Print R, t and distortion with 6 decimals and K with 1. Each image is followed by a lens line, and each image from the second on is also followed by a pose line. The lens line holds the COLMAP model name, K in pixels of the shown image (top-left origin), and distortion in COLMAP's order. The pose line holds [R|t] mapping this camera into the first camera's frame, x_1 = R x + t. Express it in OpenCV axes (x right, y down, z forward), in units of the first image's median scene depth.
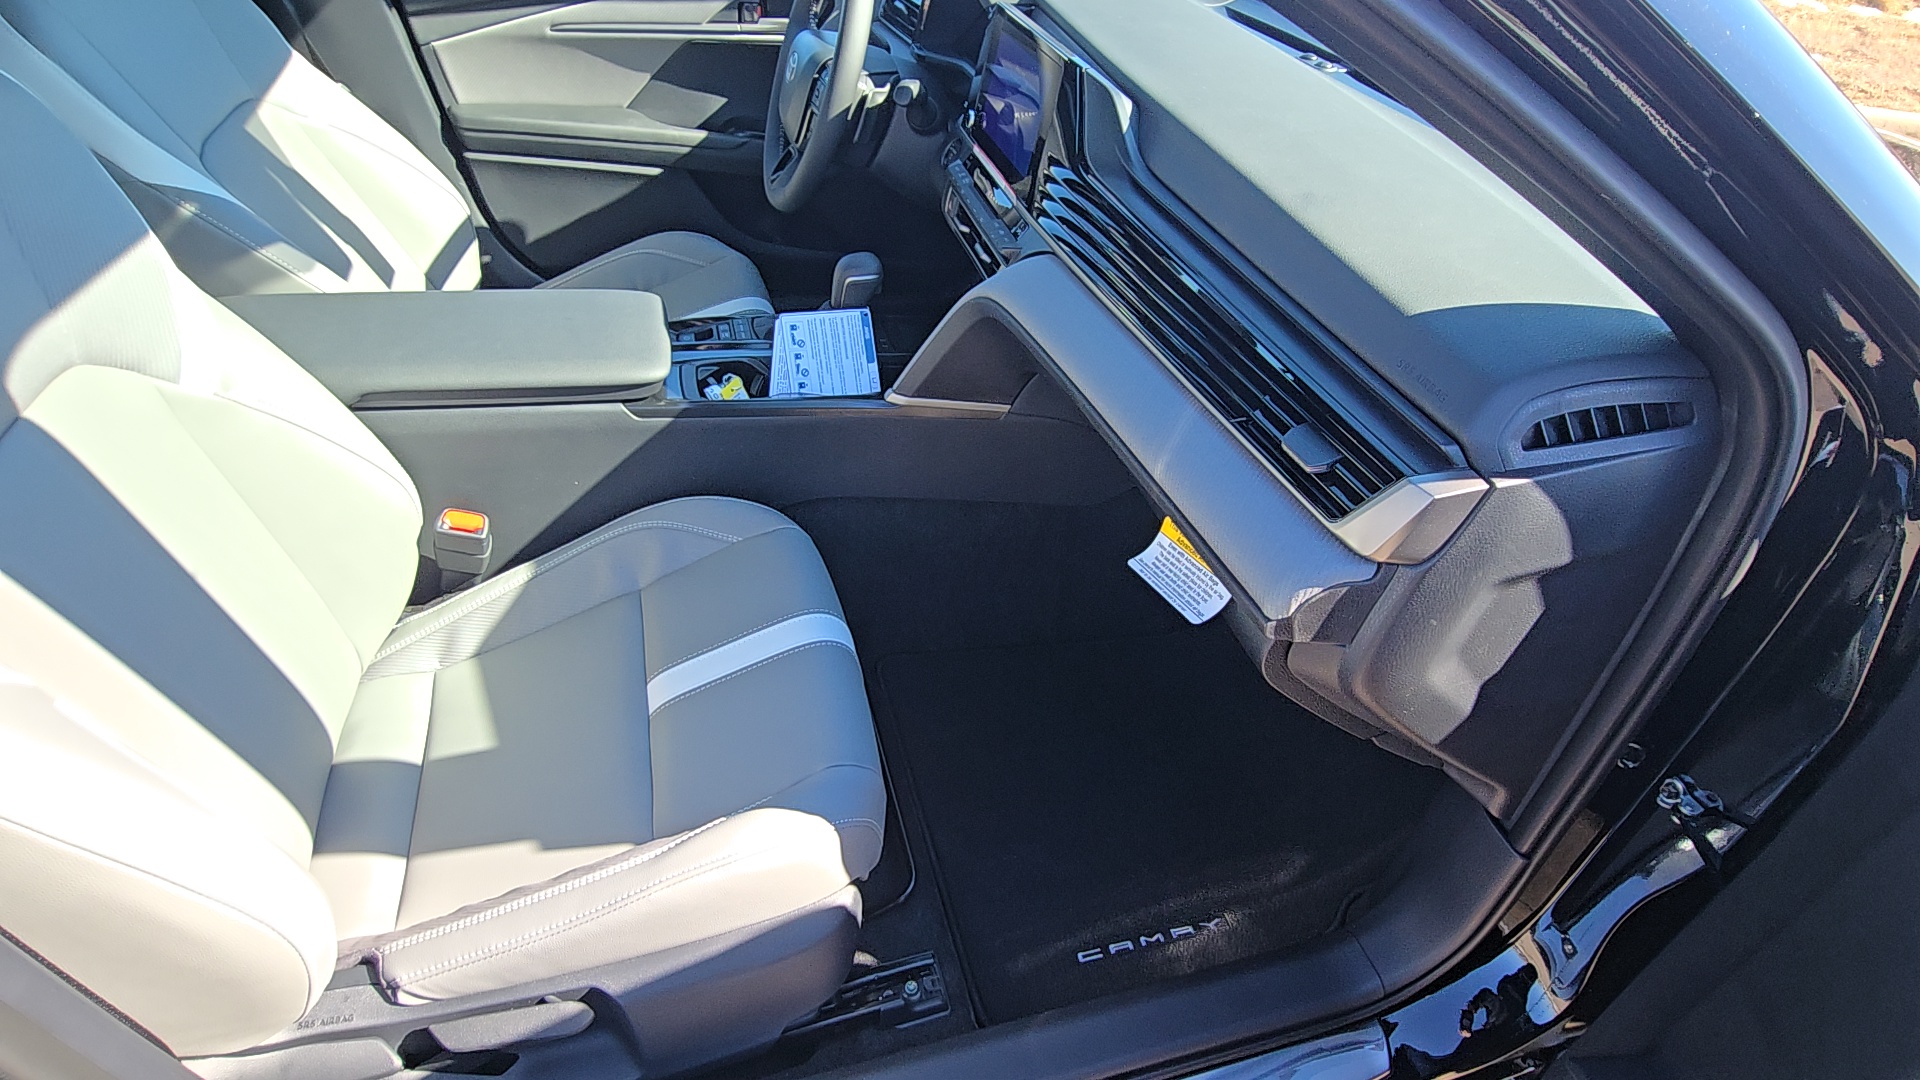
lens RADIAL K [[938.2, 0, 964.6], [0, 938.2, 529.1], [0, 0, 1]] dist [0.001850, 0.000193]
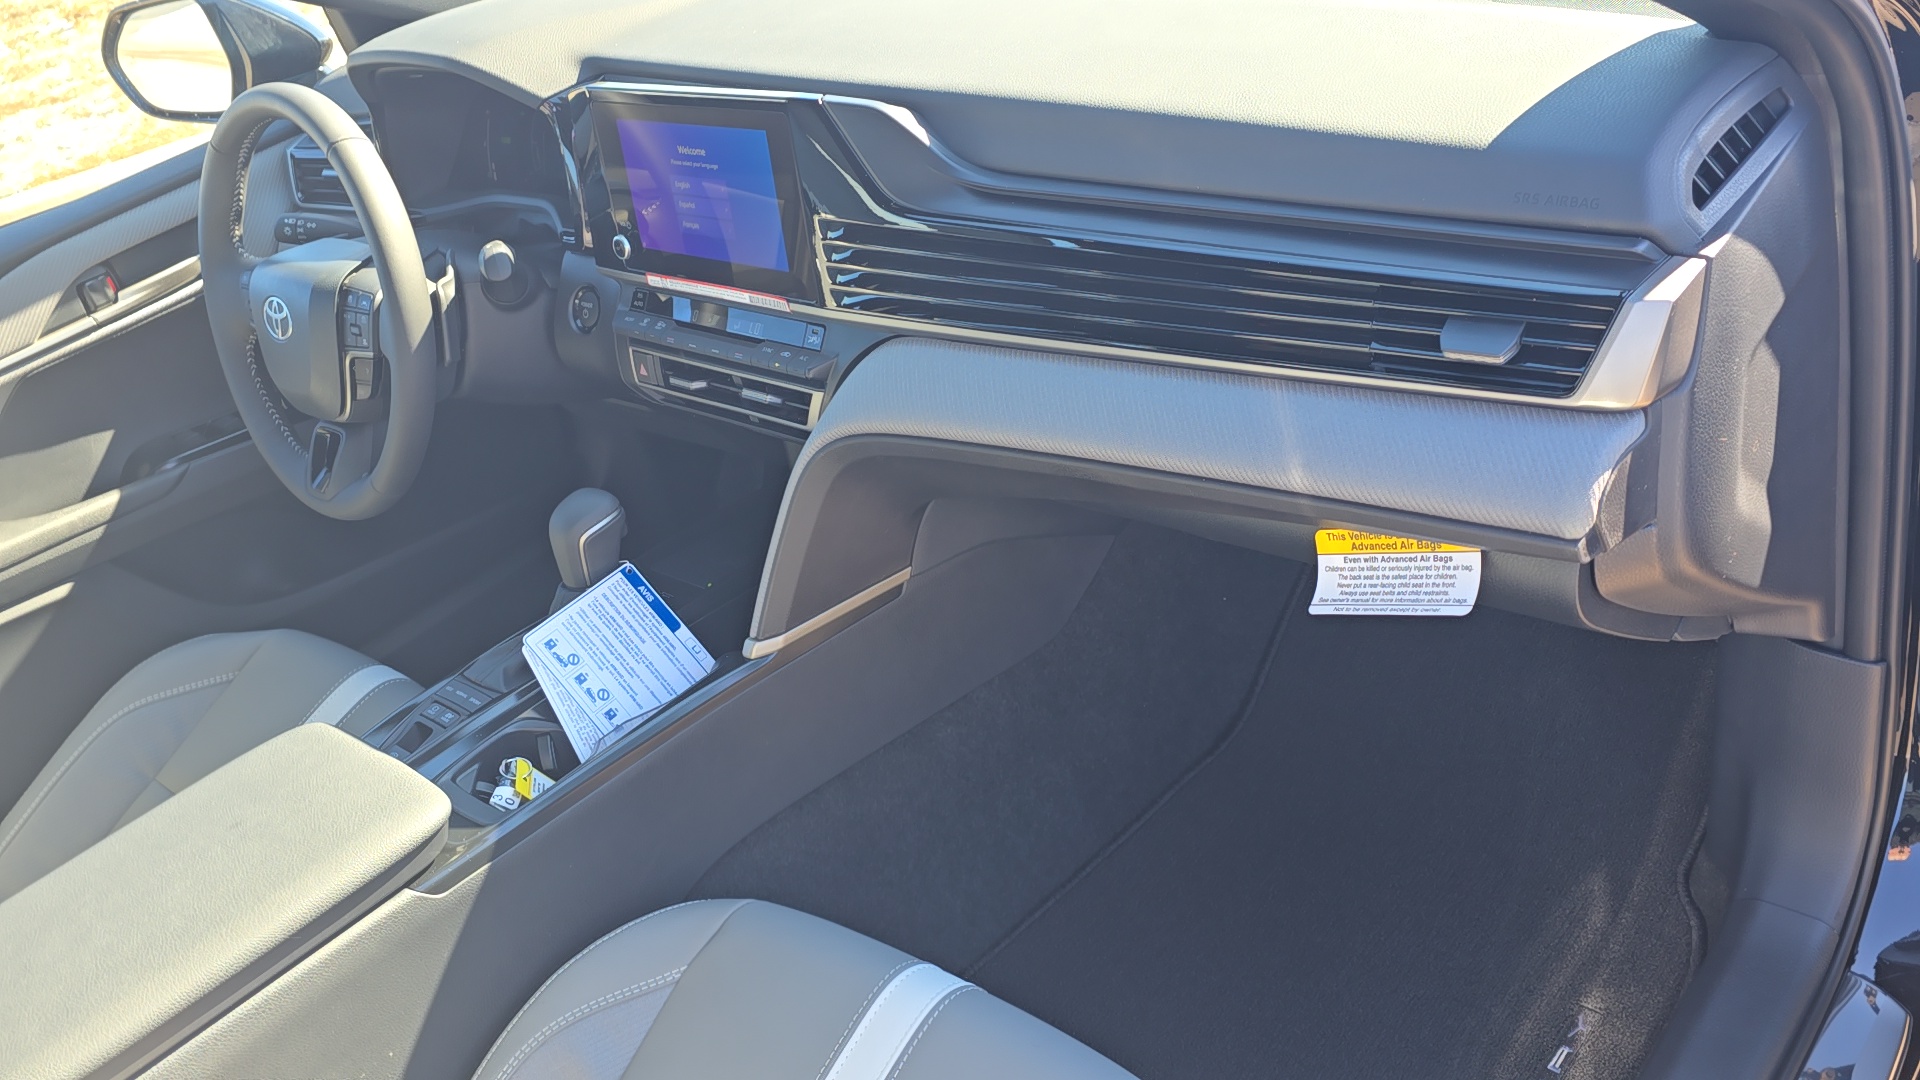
lens RADIAL K [[1524.0, 0, 957.5], [0, 1524.0, 545.3], [0, 0, 1]] dist [-0.010703, 0.007169]
pose [[0.804001, -0.512762, 0.301095, -0.254374], [0.553817, 0.830081, -0.065215, -0.055550], [-0.216493, 0.219184, 0.951362, -0.053456]]
